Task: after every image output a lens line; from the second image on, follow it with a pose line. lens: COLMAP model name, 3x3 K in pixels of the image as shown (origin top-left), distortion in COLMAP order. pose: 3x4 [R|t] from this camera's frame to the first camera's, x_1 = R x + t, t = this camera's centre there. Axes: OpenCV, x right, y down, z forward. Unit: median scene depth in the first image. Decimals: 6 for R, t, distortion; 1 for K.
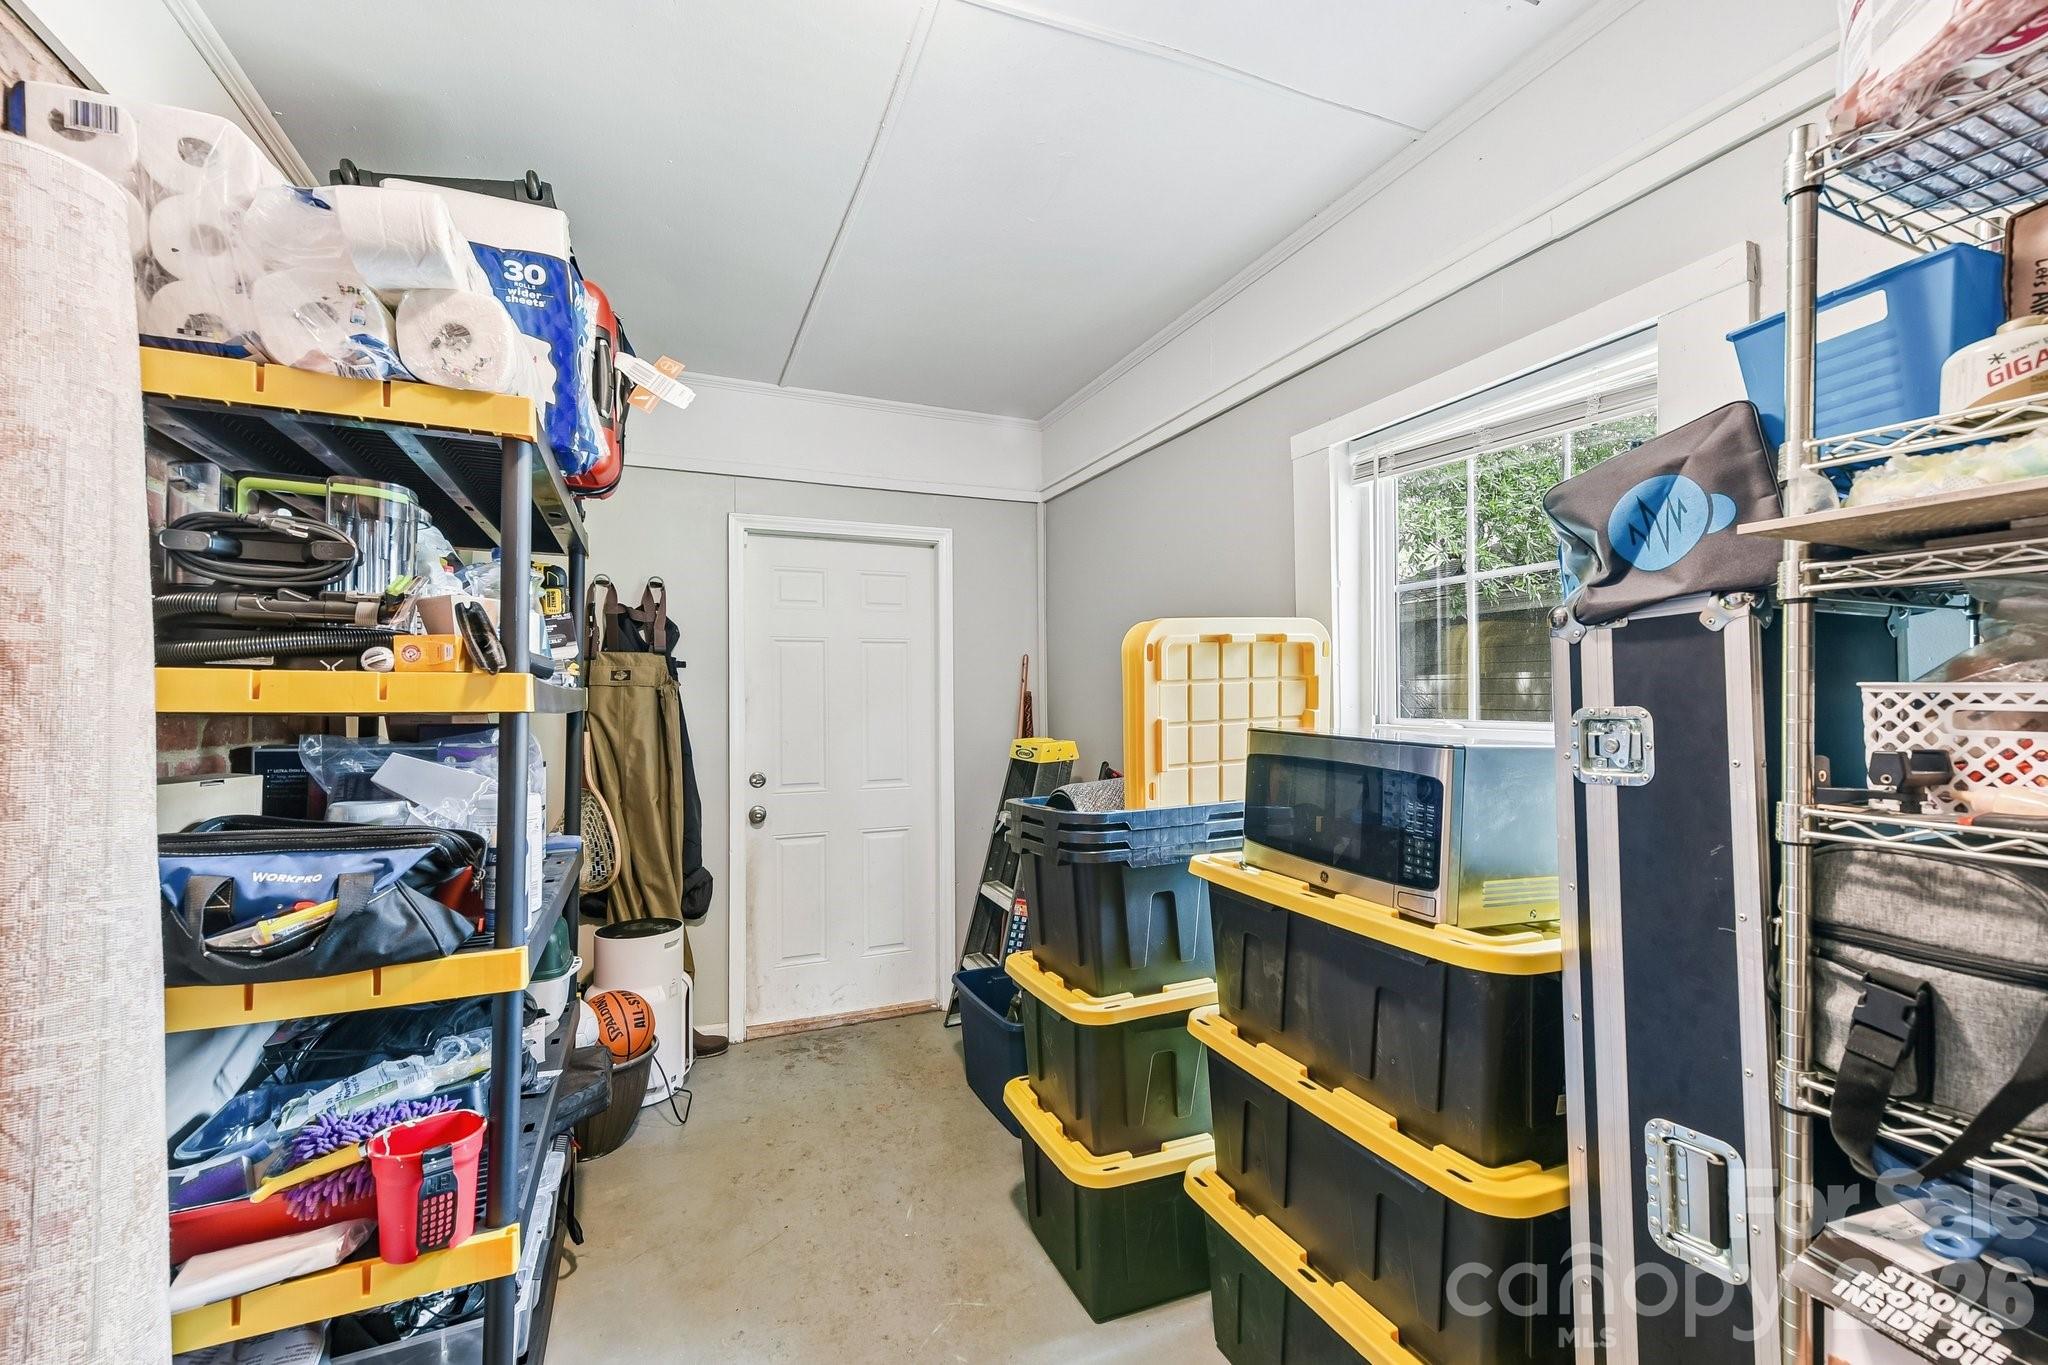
lens RADIAL K [[820.0, 0, 1021.3], [0, 820.0, 691.4], [0, 0, 1]] dist [0.001833, 0.000684]
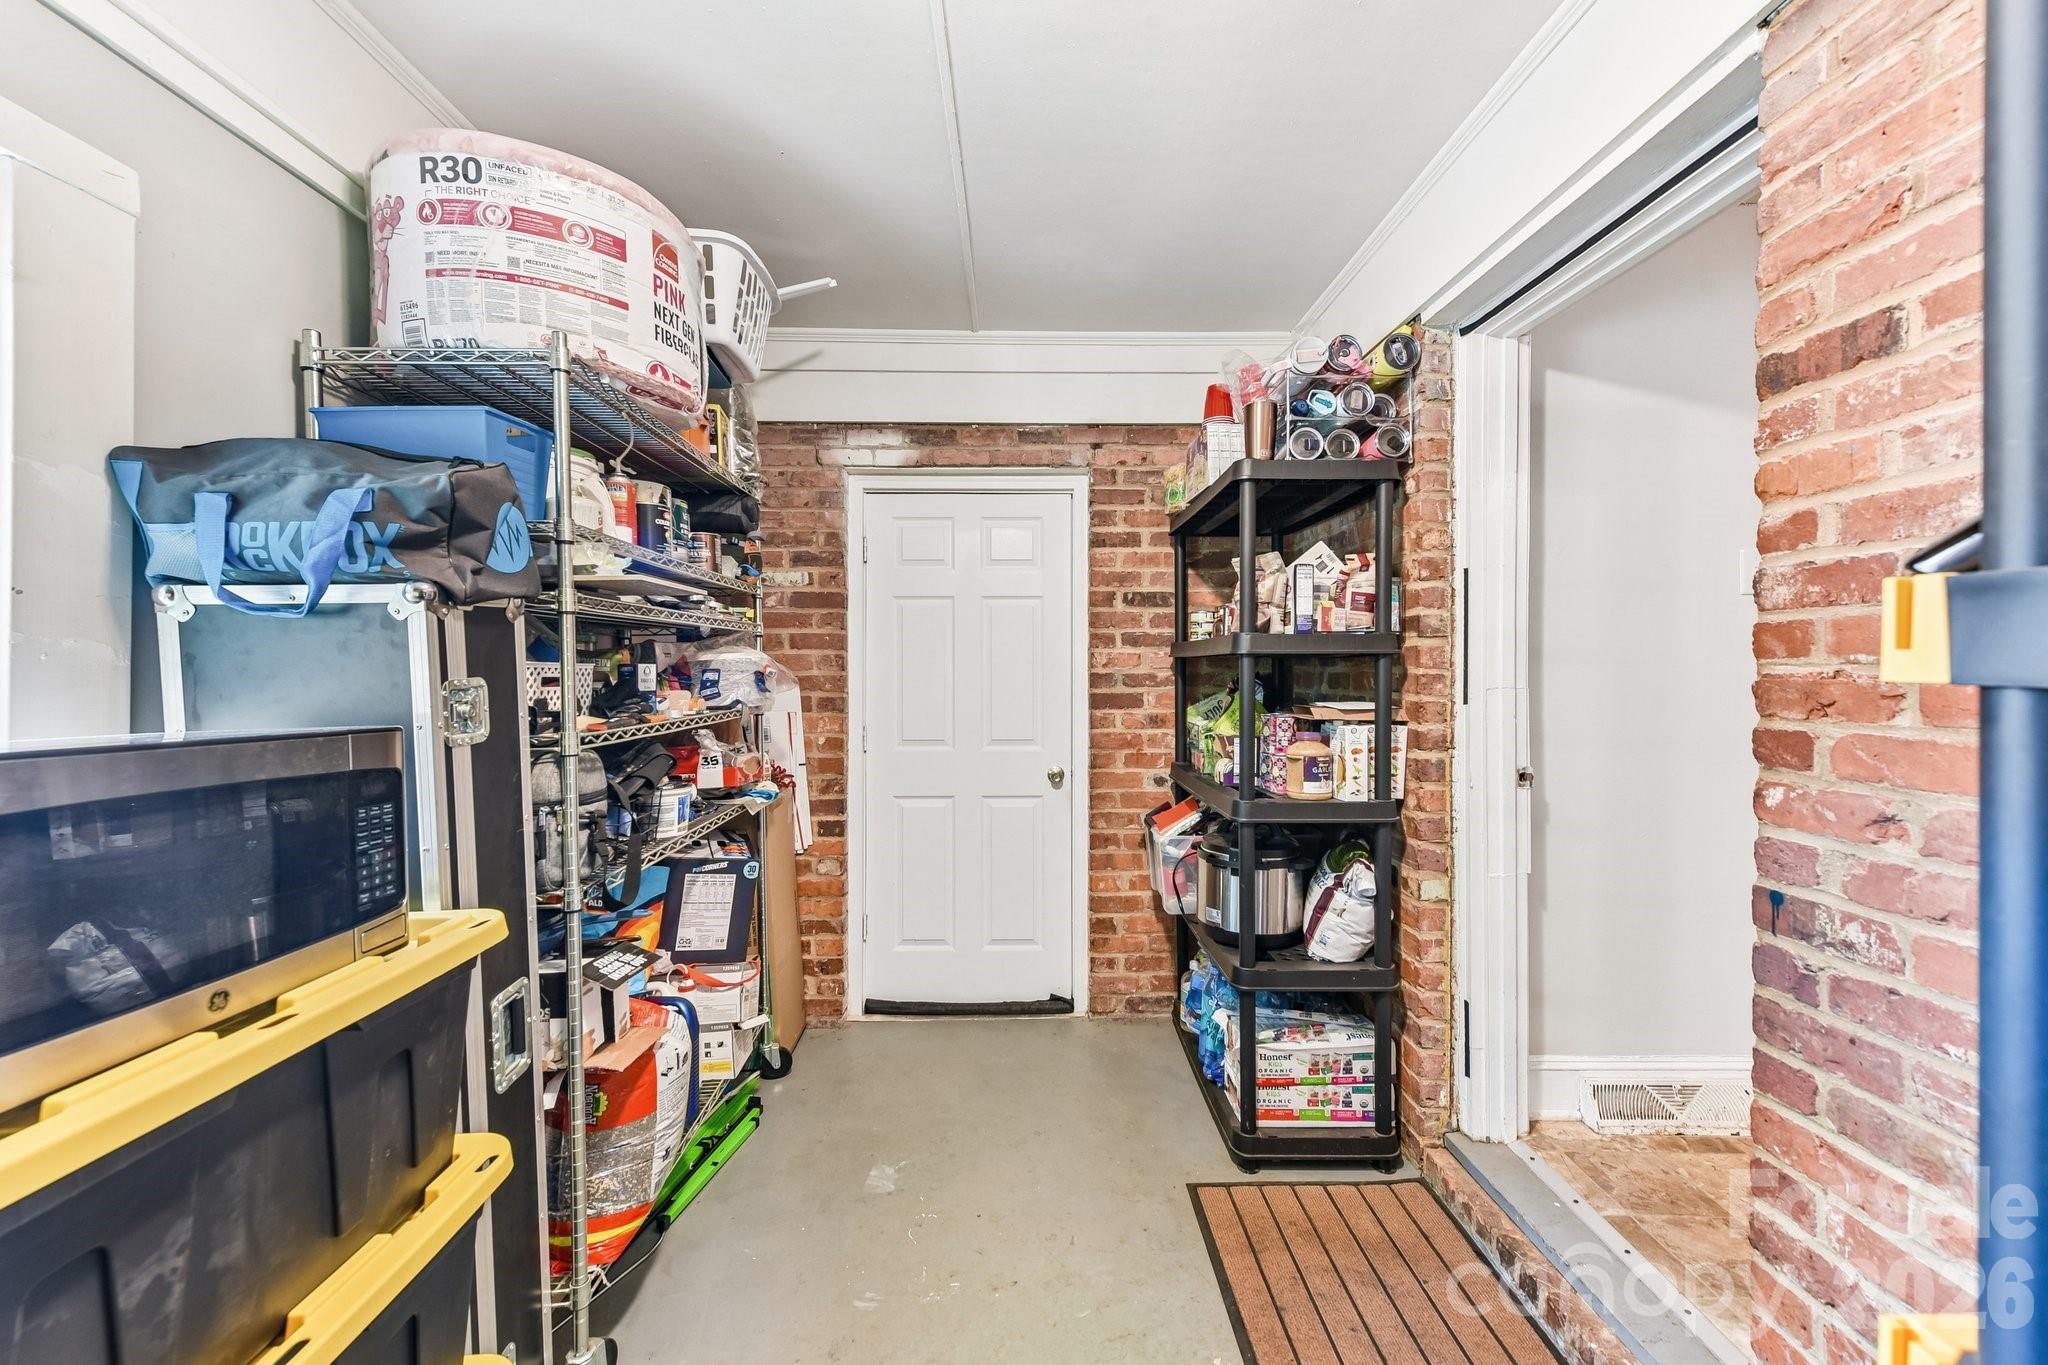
lens RADIAL K [[820.0, 0, 1023.3], [0, 820.0, 686.5], [0, 0, 1]] dist [0.001833, 0.000684]
pose [[-0.934380, 0.000299, 0.356278, -0.421276], [0.005838, 0.999878, 0.014471, 0.017372], [-0.356230, 0.015601, -0.934268, 1.734071]]
